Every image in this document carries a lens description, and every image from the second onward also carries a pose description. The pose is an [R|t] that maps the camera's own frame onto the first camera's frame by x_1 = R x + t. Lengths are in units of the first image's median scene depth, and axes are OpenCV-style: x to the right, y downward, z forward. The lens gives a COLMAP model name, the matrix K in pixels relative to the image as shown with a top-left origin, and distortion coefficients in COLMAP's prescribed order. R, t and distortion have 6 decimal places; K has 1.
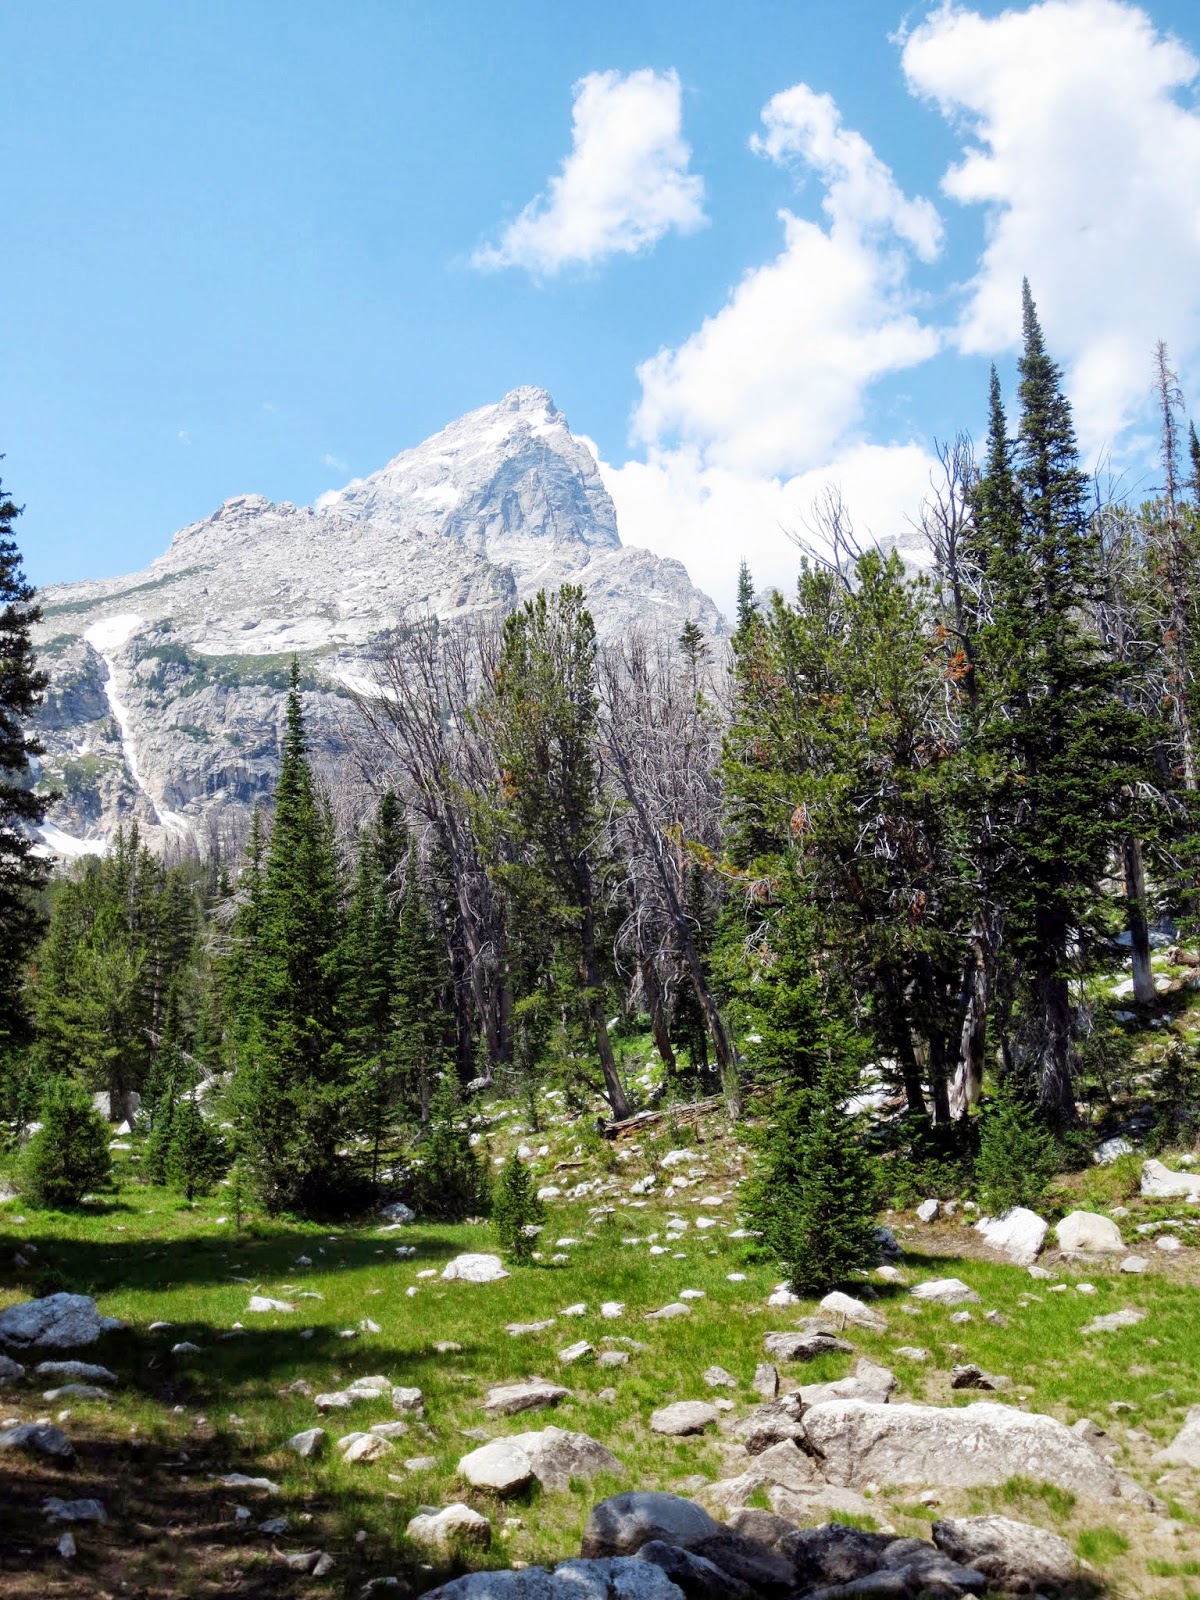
lens RADIAL K [[1459.3, 0, 598.0], [0, 1459.3, 836.3], [0, 0, 1]] dist [-0.057999, 0.002503]
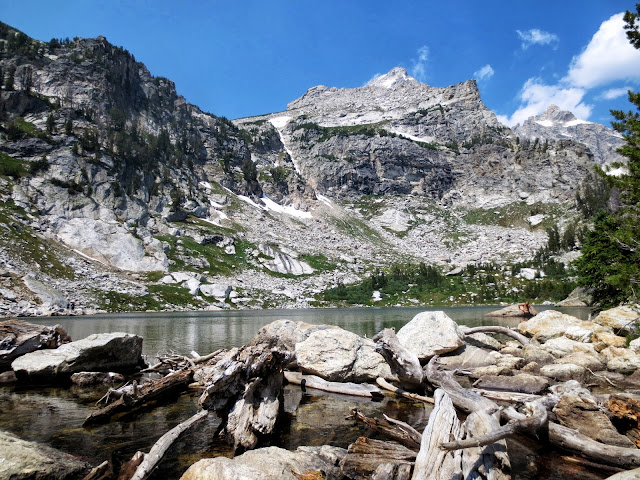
lens RADIAL K [[443.5, 0, 321.2], [0, 443.5, 233.0], [0, 0, 1]] dist [-0.052238, 0.030451]
pose [[0.989157, 0.004725, -0.146786, -0.189986], [-0.004647, 0.999989, 0.000878, 0.031171], [0.146788, -0.000187, 0.989168, 0.378376]]
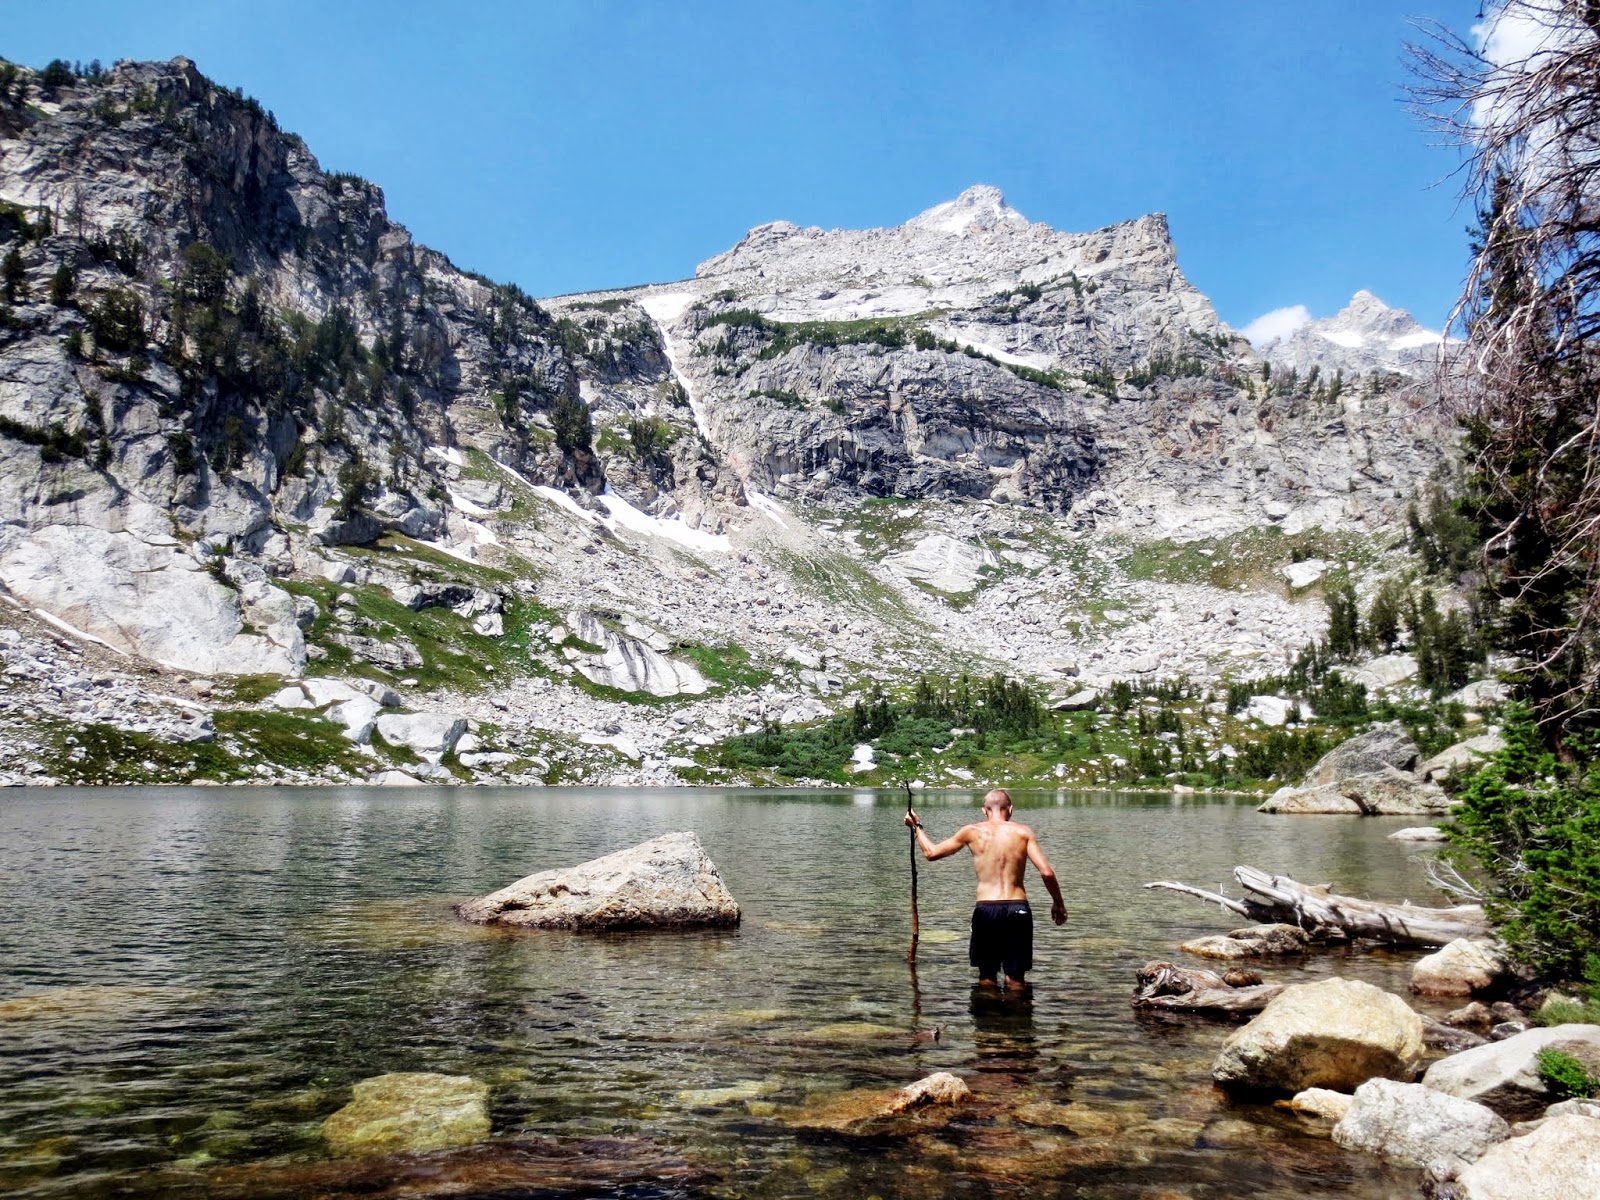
lens RADIAL K [[1103.3, 0, 800.0], [0, 1103.3, 600.0], [0, 0, 1]] dist [-0.050869, 0.025786]
pose [[0.990615, 0.034012, -0.132384, -0.179490], [-0.033776, 0.999421, 0.004034, 0.032830], [0.132444, 0.000475, 0.991190, 0.396805]]
